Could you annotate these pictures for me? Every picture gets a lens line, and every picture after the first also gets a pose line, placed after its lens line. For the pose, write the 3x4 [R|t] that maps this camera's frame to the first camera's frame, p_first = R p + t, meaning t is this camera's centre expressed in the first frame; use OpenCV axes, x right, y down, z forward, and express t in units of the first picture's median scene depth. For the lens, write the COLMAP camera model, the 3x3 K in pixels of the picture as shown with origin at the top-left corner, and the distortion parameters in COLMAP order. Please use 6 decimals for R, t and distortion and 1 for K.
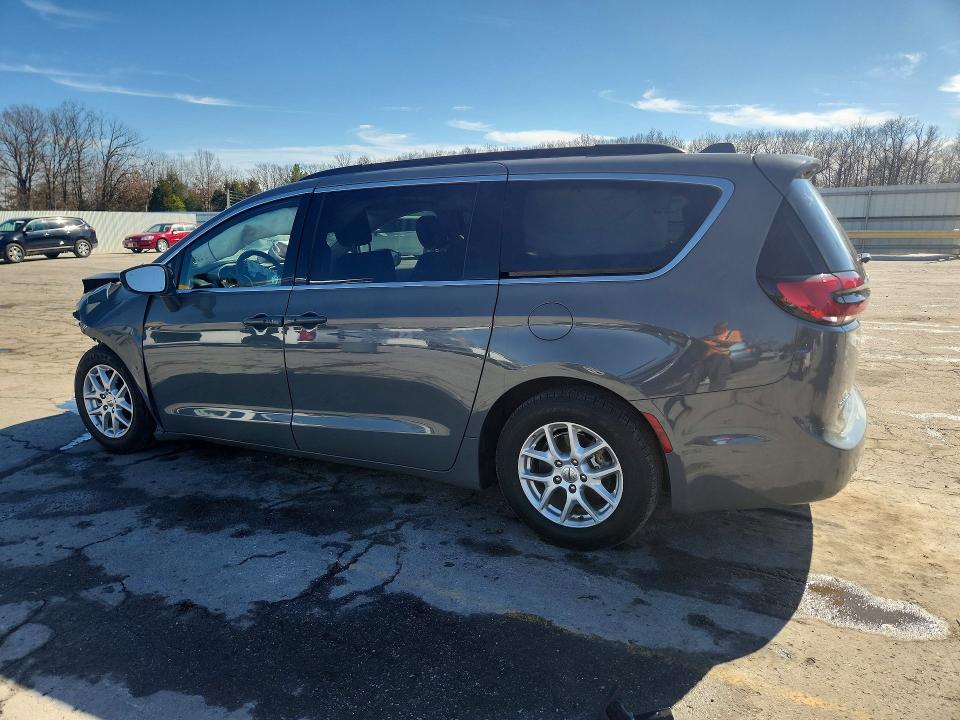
lens RADIAL K [[742.1, 0, 480.0], [0, 742.1, 360.0], [0, 0, 1]] dist [0.085754, -0.091720]
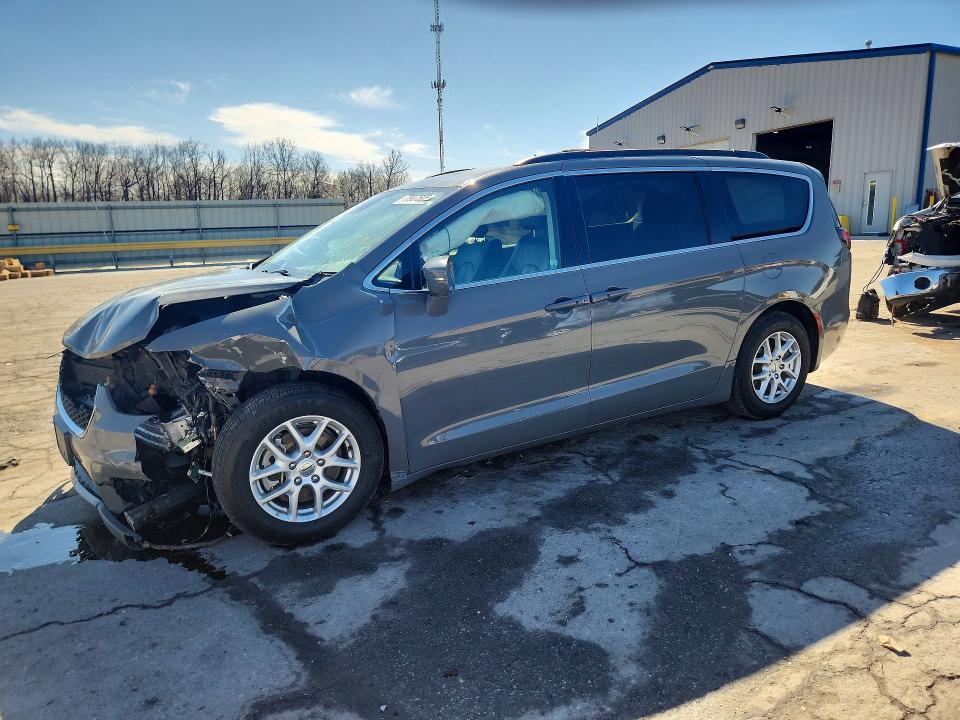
lens RADIAL K [[742.1, 0, 480.0], [0, 742.1, 360.0], [0, 0, 1]] dist [0.085754, -0.091720]
pose [[0.468055, -0.166094, 0.867950, -1.212068], [0.189841, 0.978145, 0.084807, -0.084948], [-0.863067, 0.125078, 0.489357, 0.631988]]
